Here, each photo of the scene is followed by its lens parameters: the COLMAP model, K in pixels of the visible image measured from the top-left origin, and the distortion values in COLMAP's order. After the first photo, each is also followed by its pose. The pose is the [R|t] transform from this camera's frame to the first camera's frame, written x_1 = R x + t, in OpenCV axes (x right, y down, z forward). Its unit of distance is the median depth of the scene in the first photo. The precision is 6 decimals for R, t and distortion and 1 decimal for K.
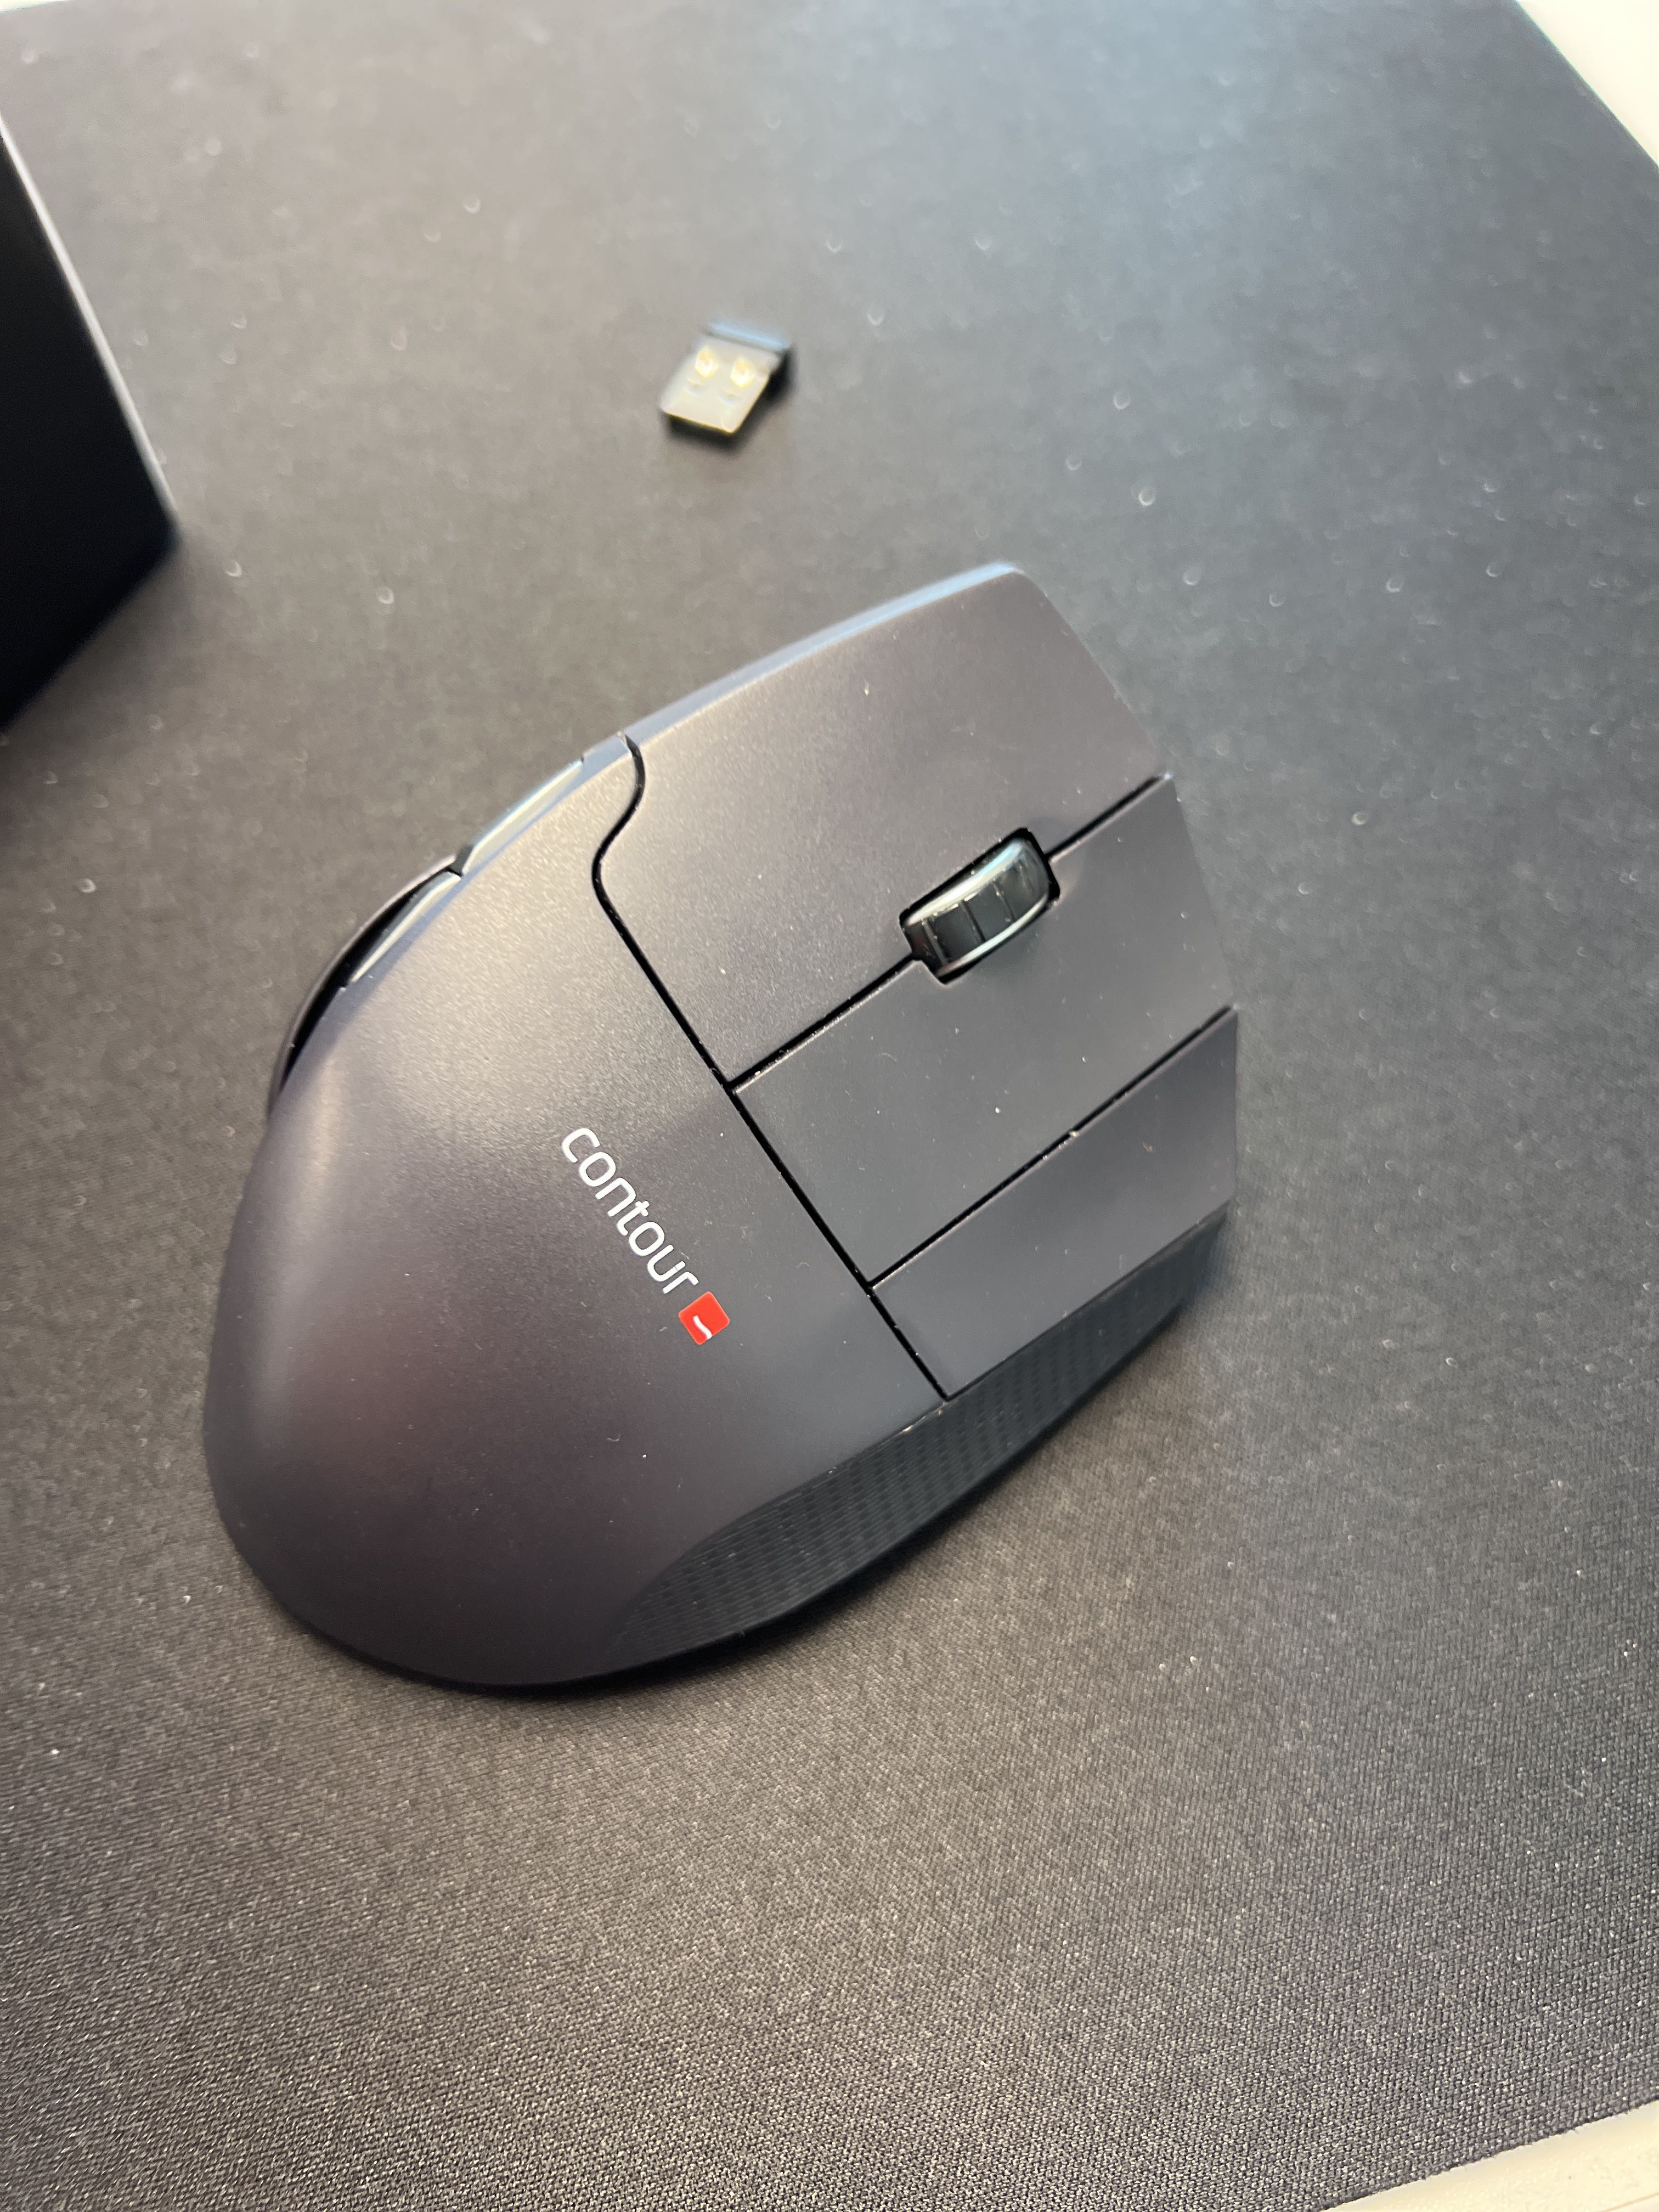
lens RADIAL K [[1676.1, 0, 834.9], [0, 1676.1, 1110.2], [0, 0, 1]] dist [0.076963, -0.003145]
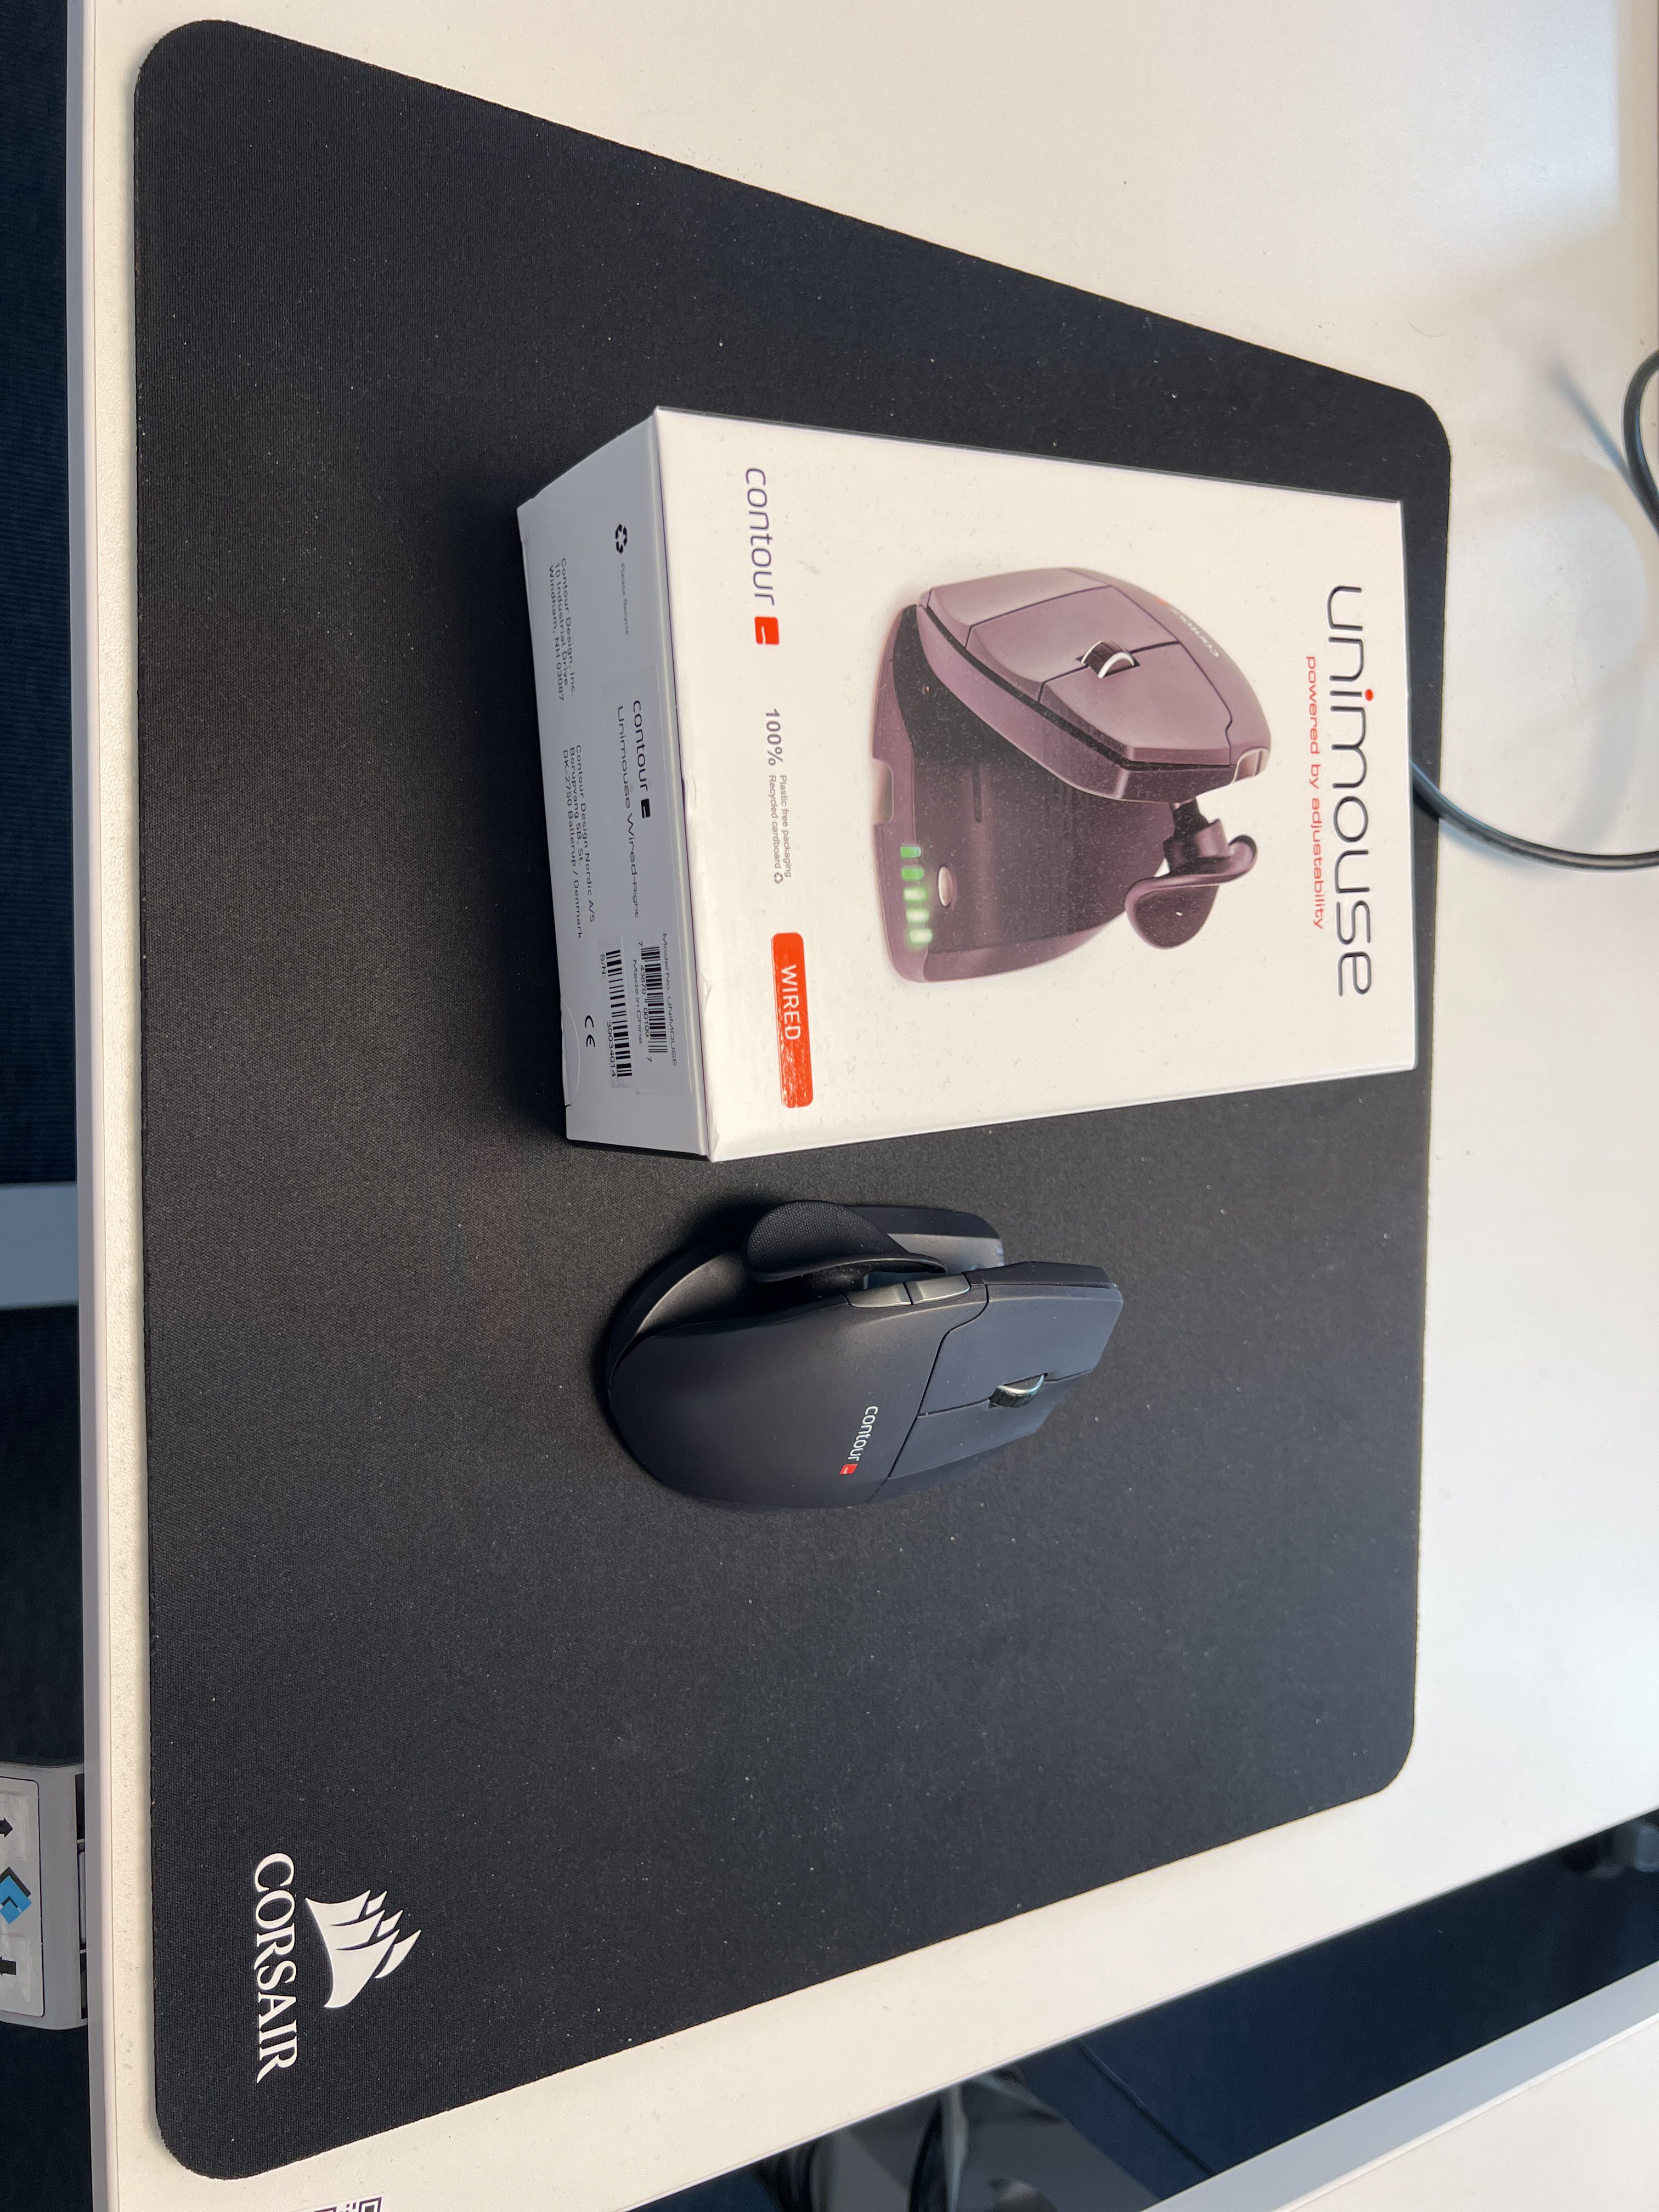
lens RADIAL K [[1676.1, 0, 837.0], [0, 1676.1, 1105.6], [0, 0, 1]] dist [0.076963, -0.003145]
pose [[-0.228931, 0.969167, -0.091134, -0.111077], [-0.971092, -0.233878, -0.047774, -0.050593], [-0.067615, 0.077562, 0.994692, -1.188702]]
